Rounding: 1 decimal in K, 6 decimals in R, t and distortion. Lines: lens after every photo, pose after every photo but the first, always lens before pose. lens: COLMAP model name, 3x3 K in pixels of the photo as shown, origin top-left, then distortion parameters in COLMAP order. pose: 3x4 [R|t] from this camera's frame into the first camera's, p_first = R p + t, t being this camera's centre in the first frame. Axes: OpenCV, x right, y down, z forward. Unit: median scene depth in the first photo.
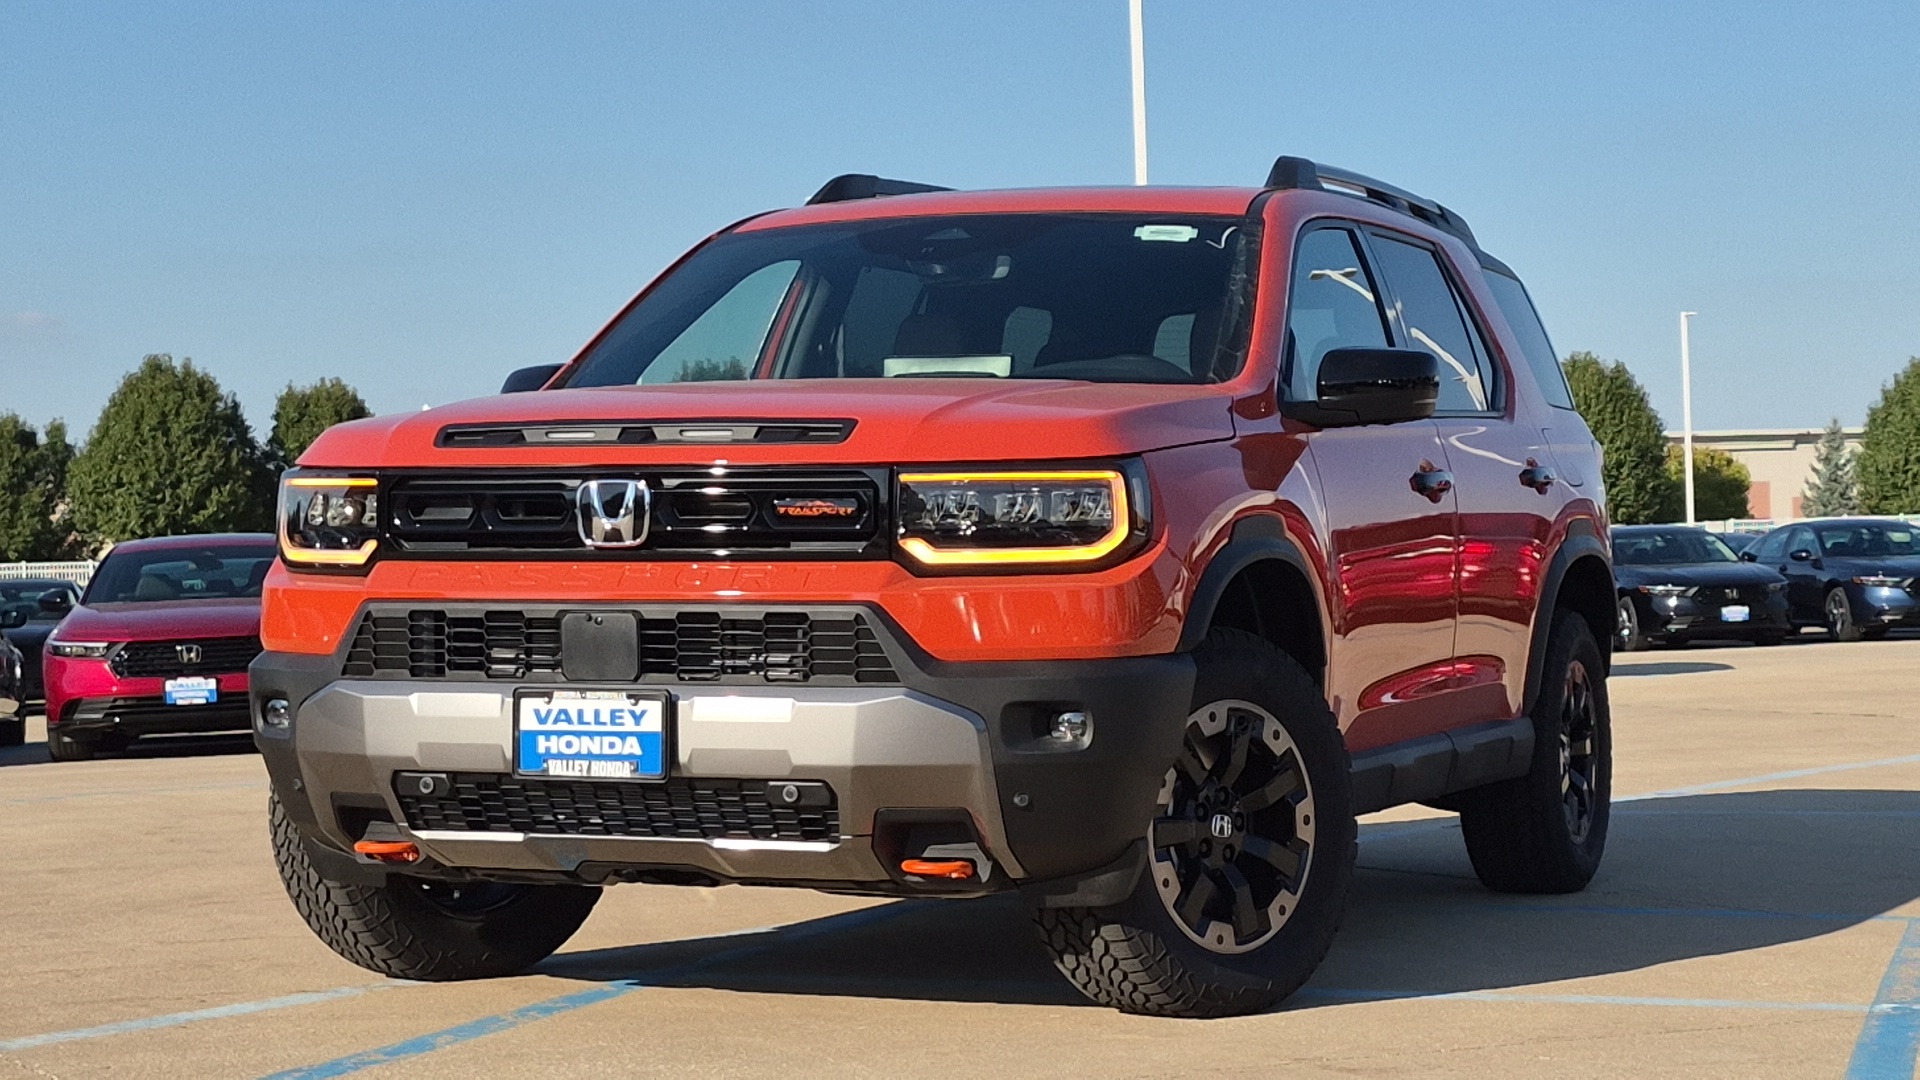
lens RADIAL K [[3731.8, 0, 965.2], [0, 3731.8, 544.7], [0, 0, 1]] dist [0.043979, 0.000000]
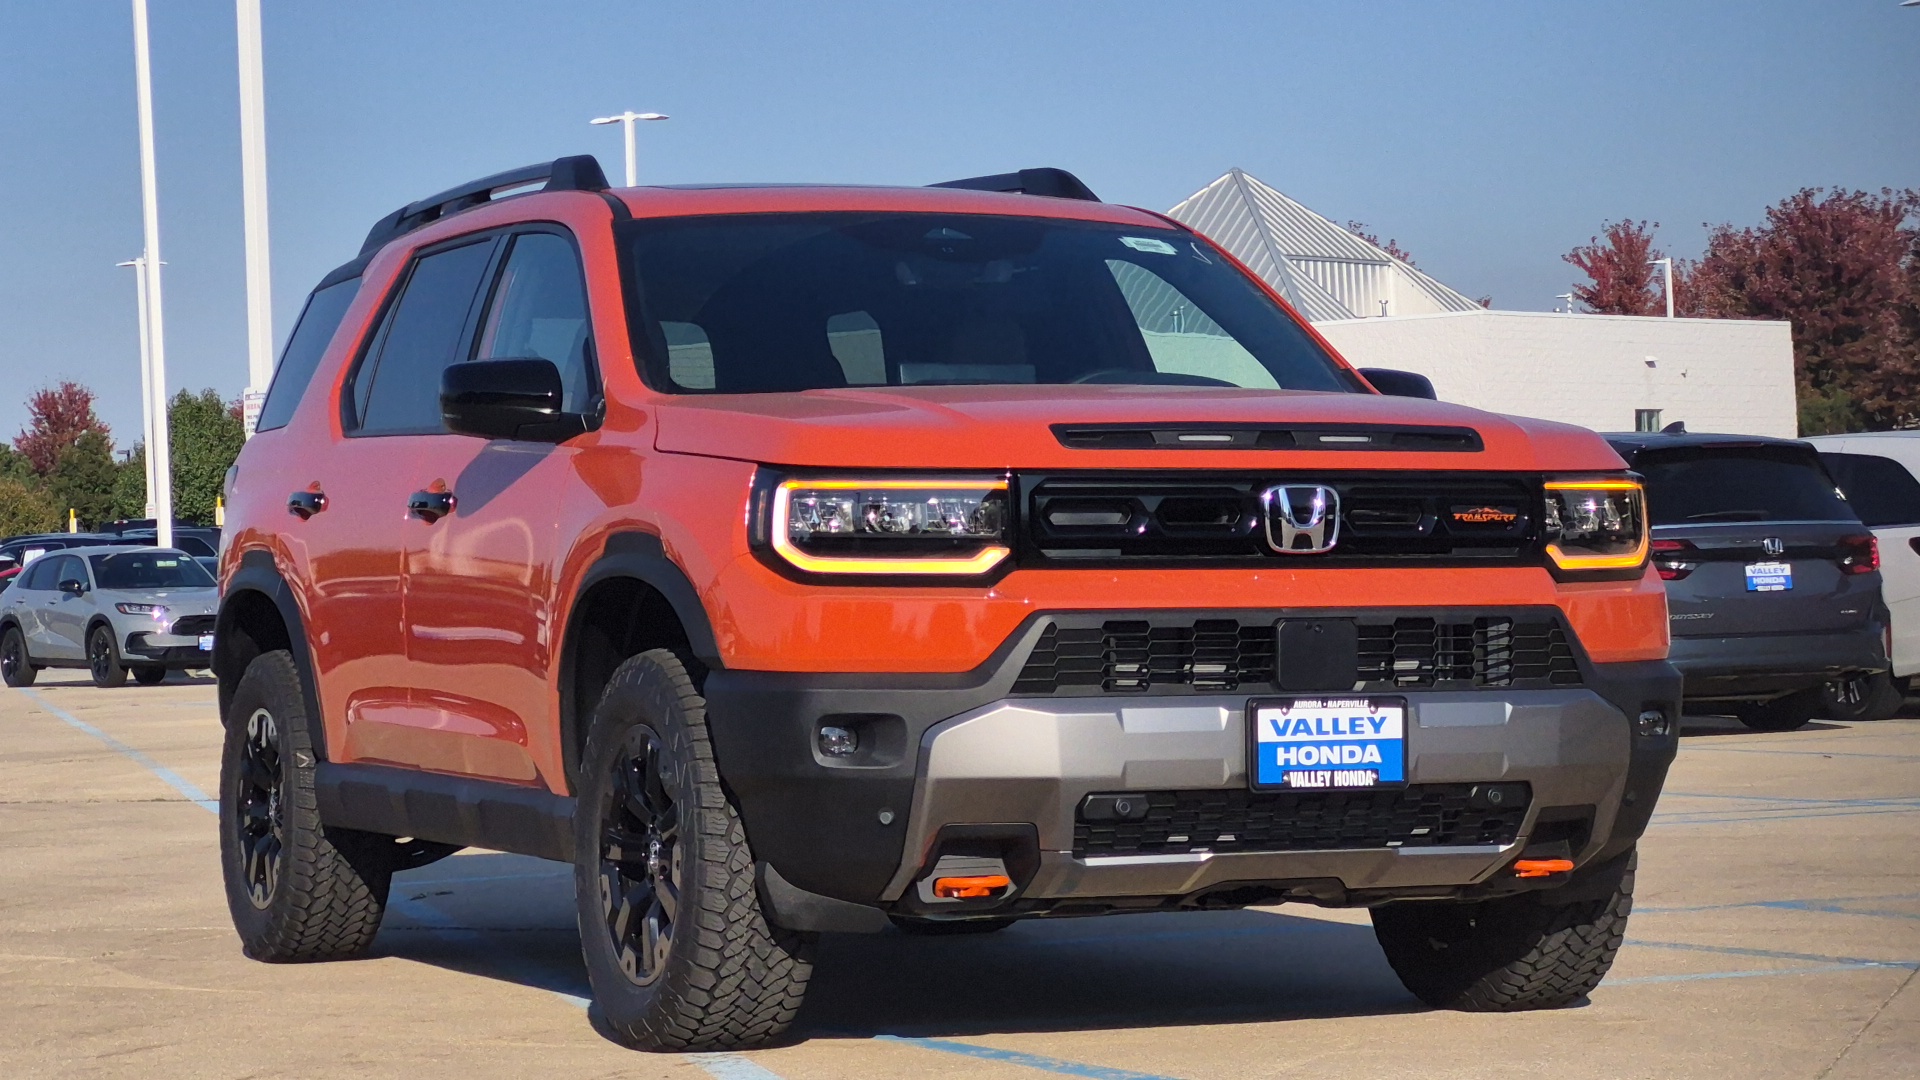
lens RADIAL K [[4703.6, 0, 960.7], [0, 4703.6, 539.6], [0, 0, 1]] dist [-0.185221, 0.000000]
pose [[0.710718, 0.006435, 0.703448, -1.029083], [0.008173, 0.999815, -0.017404, 0.017801], [-0.703430, 0.018119, 0.710534, 0.192367]]
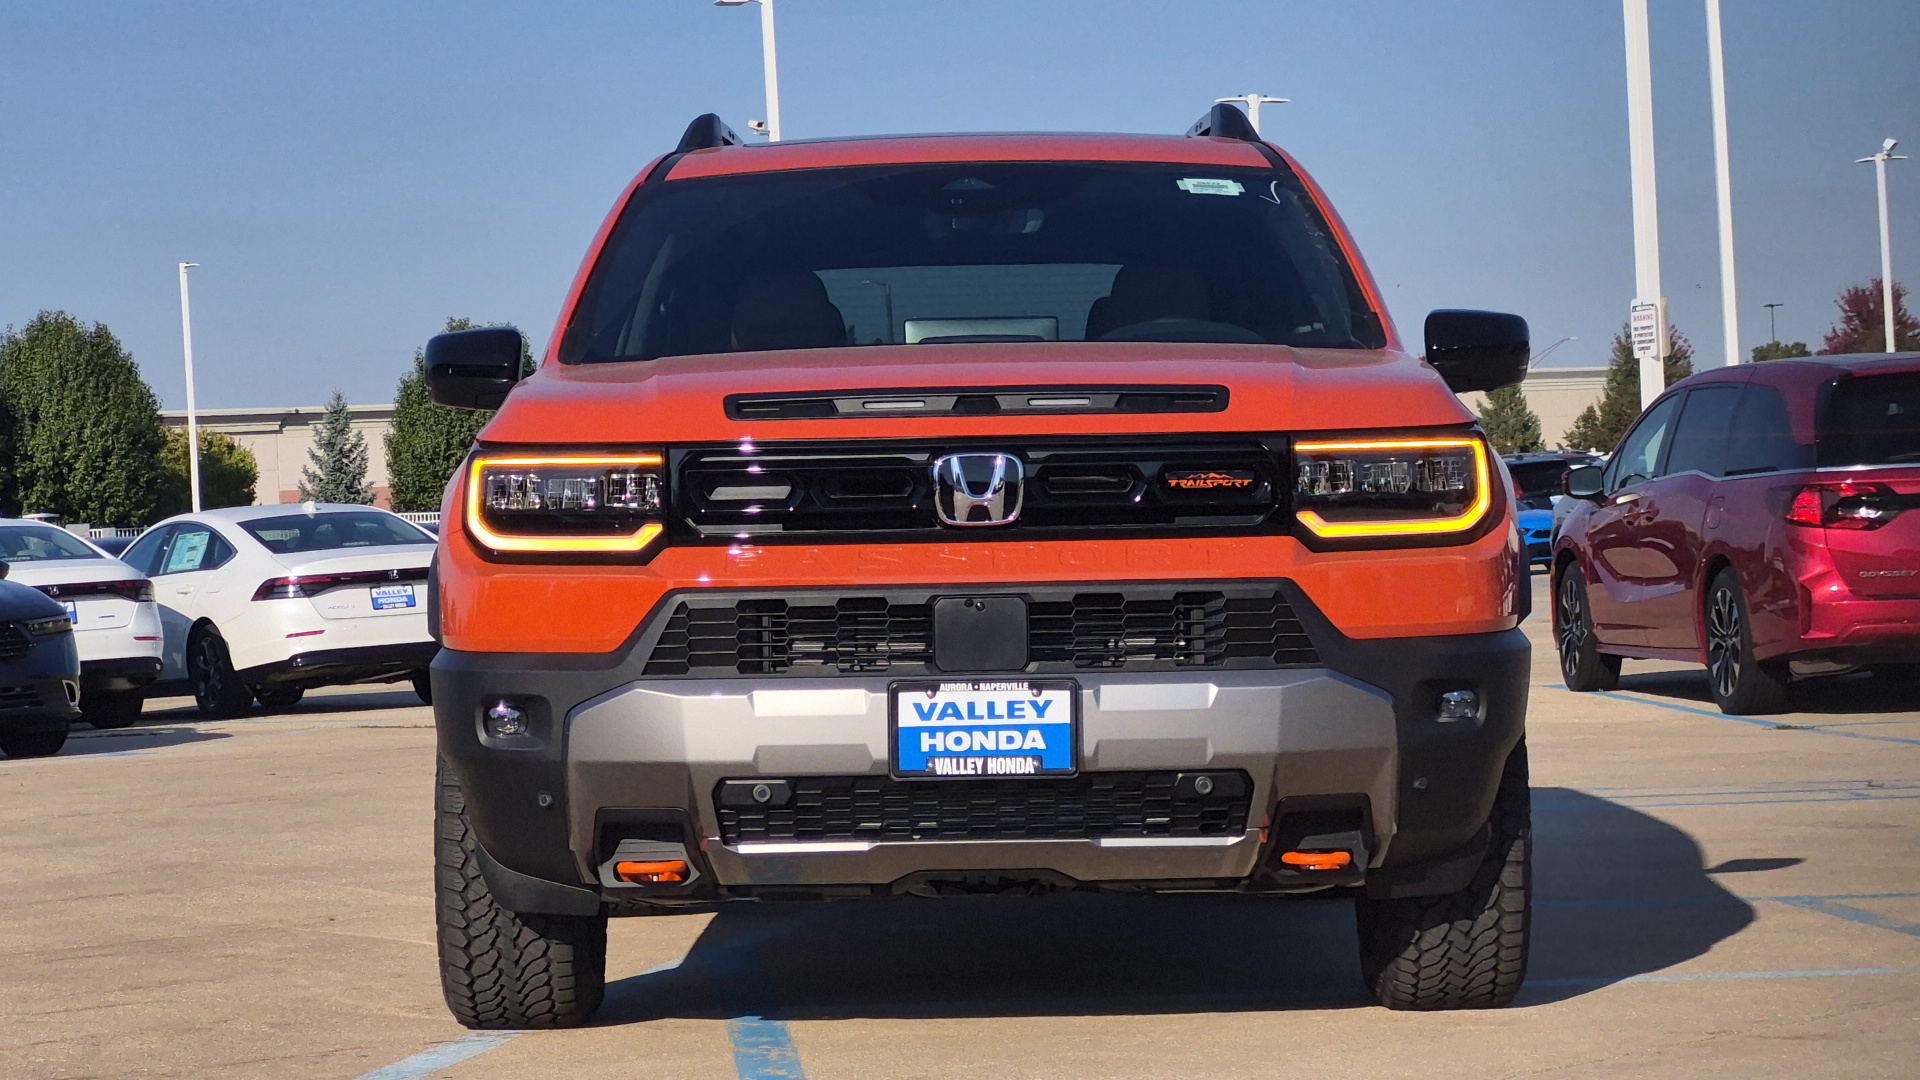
lens RADIAL K [[4703.6, 0, 957.2], [0, 4703.6, 527.4], [0, 0, 1]] dist [-0.185221, 0.000000]
pose [[0.932646, -0.015322, 0.360467, -0.521518], [0.017334, 0.999847, -0.002349, 0.003638], [-0.360376, 0.008439, 0.932769, -0.080462]]
